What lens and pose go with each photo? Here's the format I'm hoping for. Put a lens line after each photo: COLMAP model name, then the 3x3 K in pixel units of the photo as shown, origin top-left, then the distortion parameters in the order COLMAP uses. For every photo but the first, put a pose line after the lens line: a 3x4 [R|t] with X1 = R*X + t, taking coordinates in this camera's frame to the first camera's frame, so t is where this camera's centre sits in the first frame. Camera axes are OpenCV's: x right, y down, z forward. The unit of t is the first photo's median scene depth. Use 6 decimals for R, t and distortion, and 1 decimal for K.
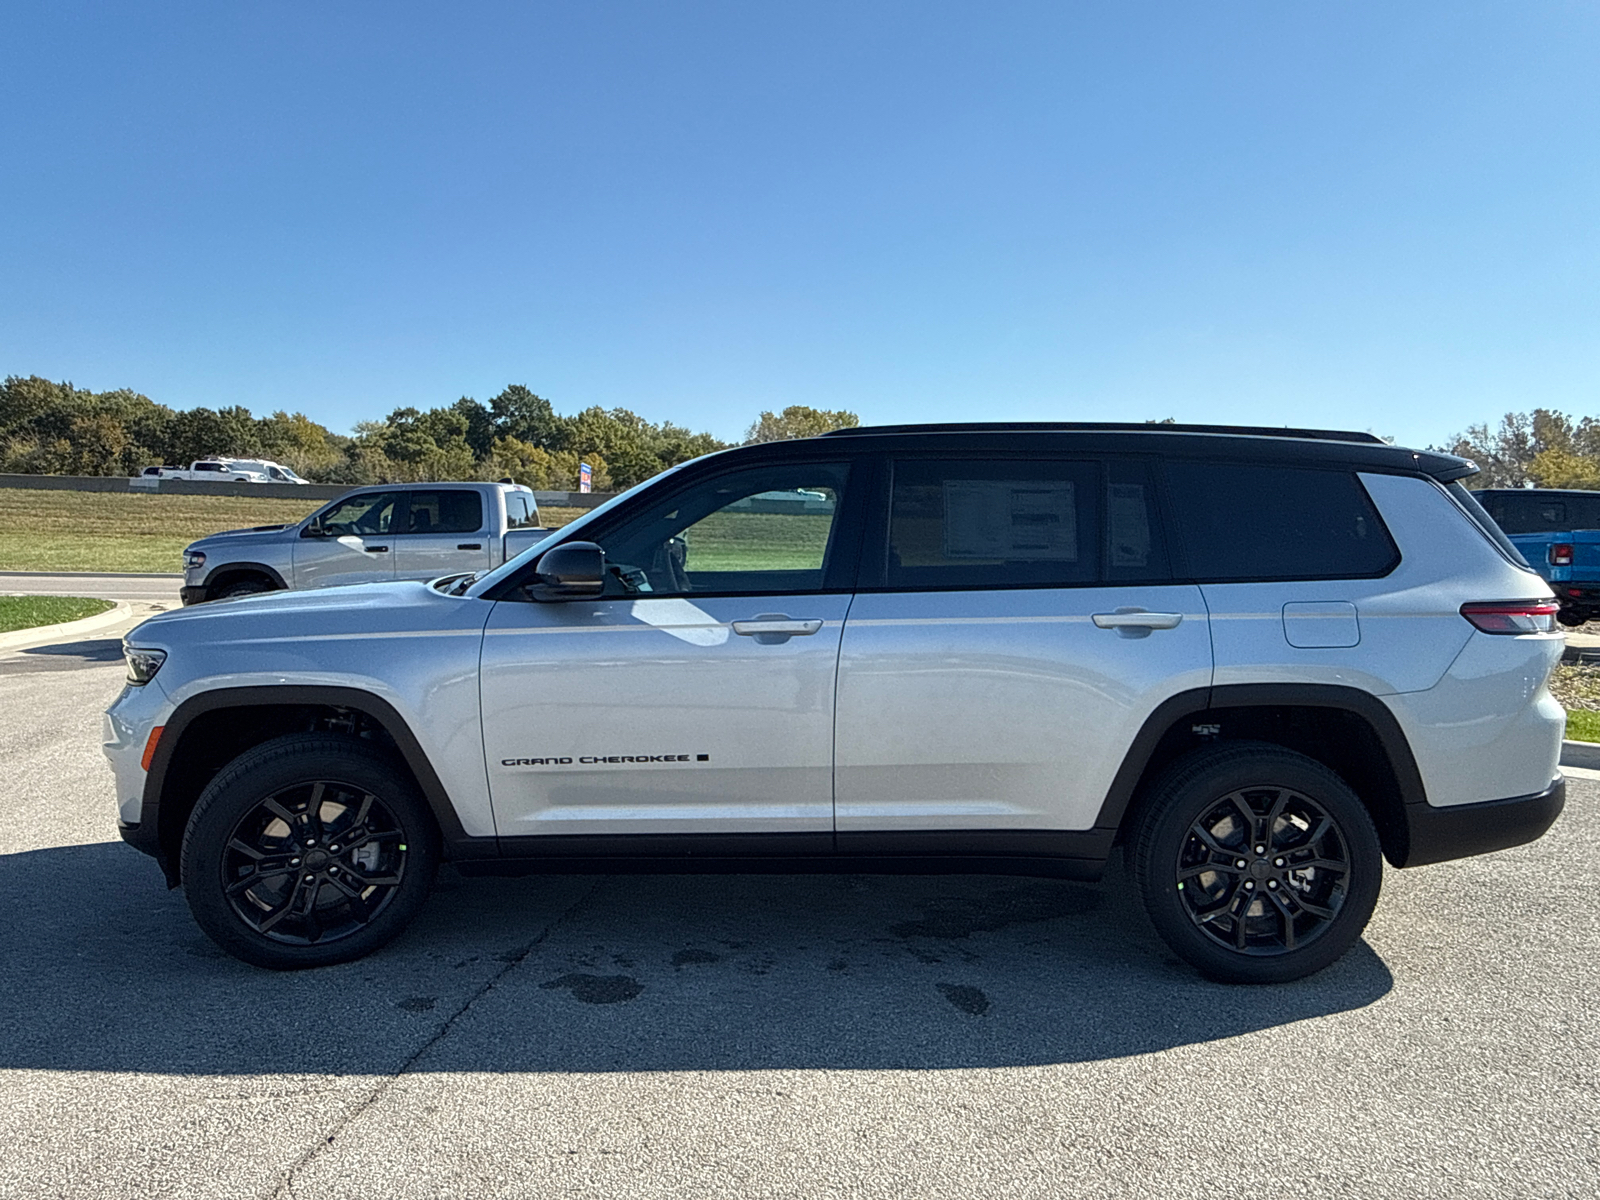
lens RADIAL K [[1155.7, 0, 810.1], [0, 1155.7, 591.0], [0, 0, 1]] dist [0.008042, -0.010378]
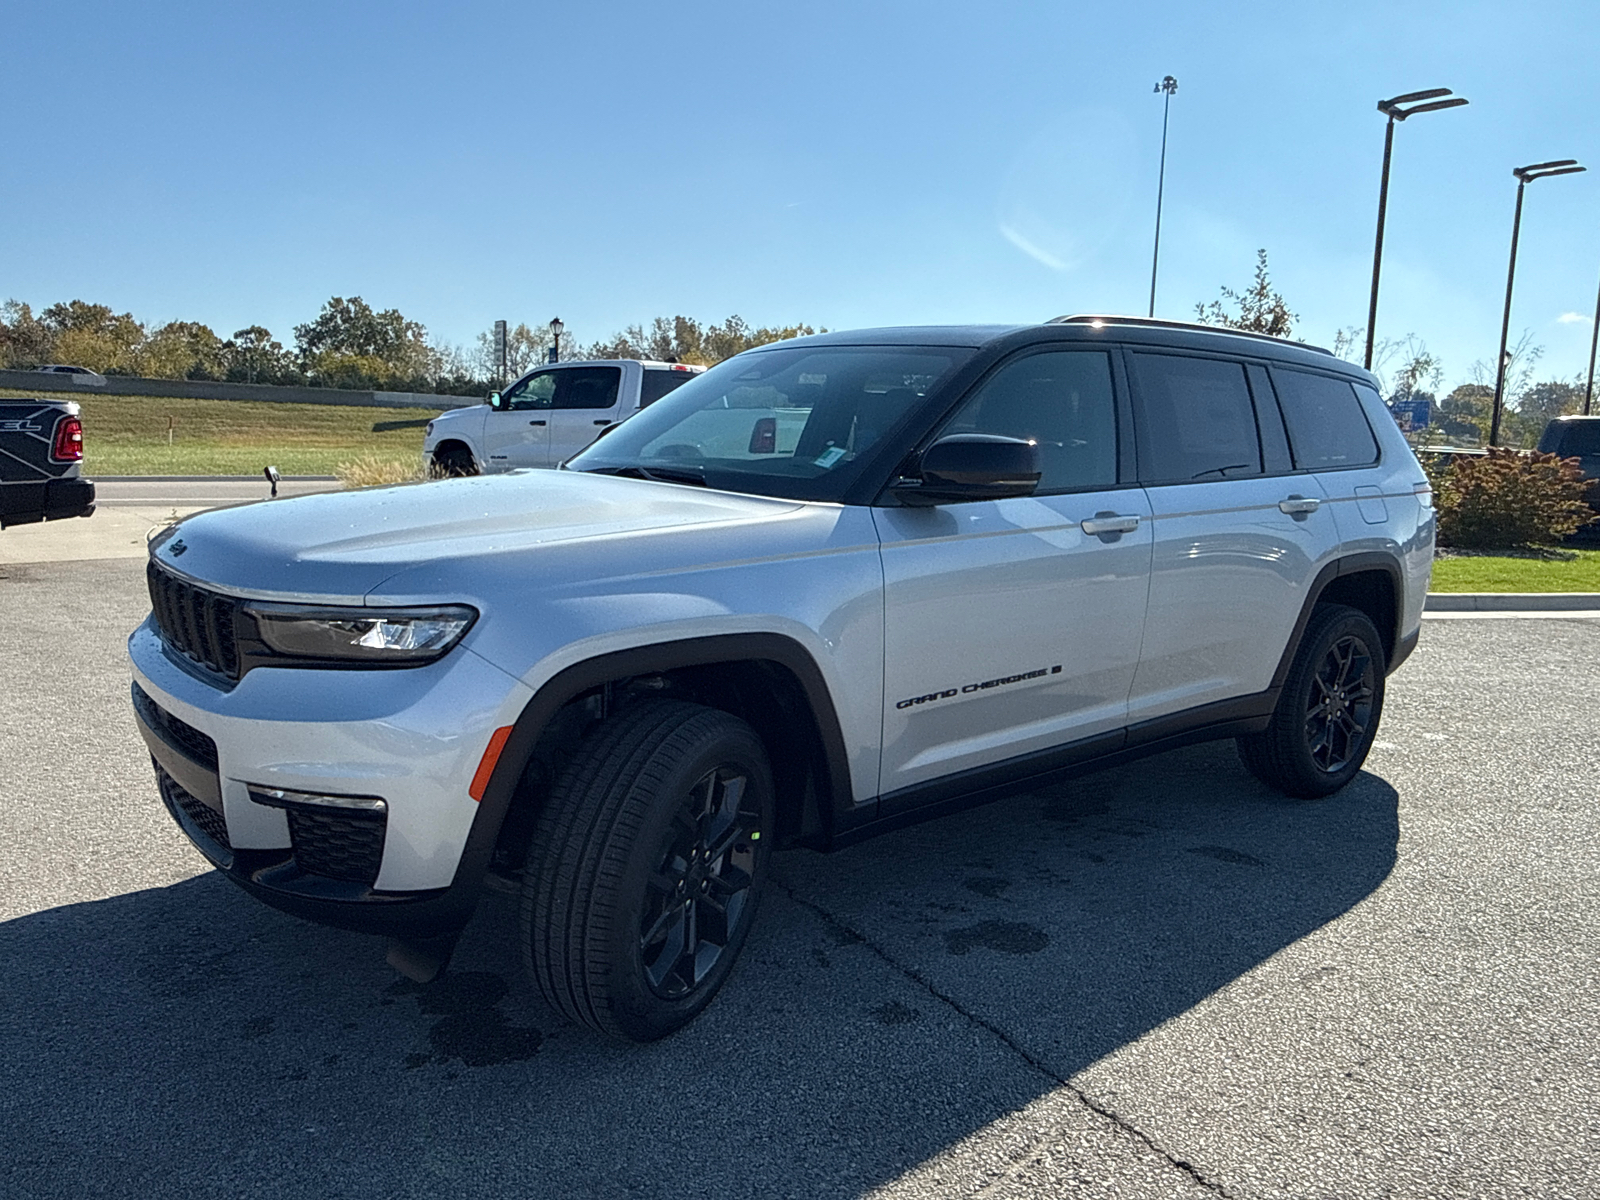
lens RADIAL K [[1155.7, 0, 809.4], [0, 1155.7, 599.6], [0, 0, 1]] dist [0.008042, -0.010378]
pose [[0.764291, -0.082124, 0.639621, -0.780895], [0.014710, 0.993820, 0.110025, -0.015046], [-0.644704, -0.074683, 0.760776, 0.402981]]
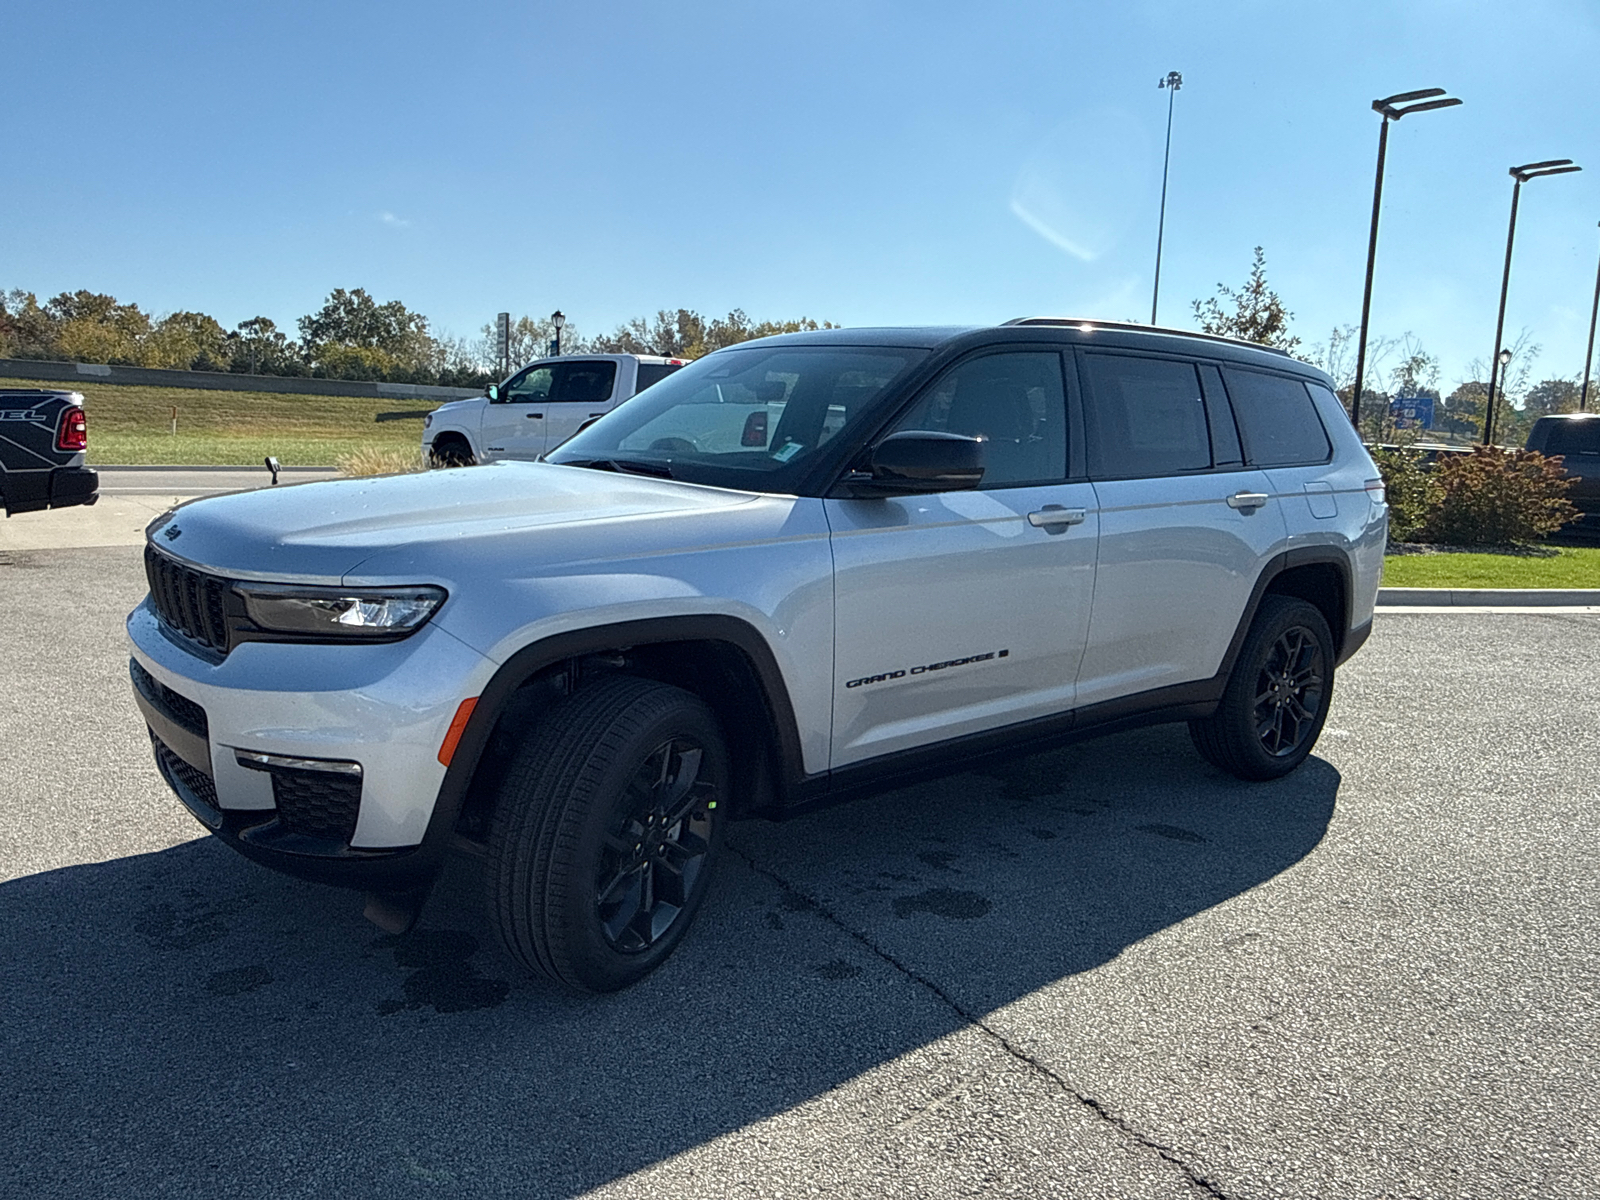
lens RADIAL K [[1155.7, 0, 810.9], [0, 1155.7, 600.7], [0, 0, 1]] dist [0.008042, -0.010378]
pose [[0.765613, -0.081499, 0.638118, -0.788748], [0.008879, 0.993187, 0.116195, -0.014566], [-0.643241, -0.083294, 0.761120, 0.341709]]
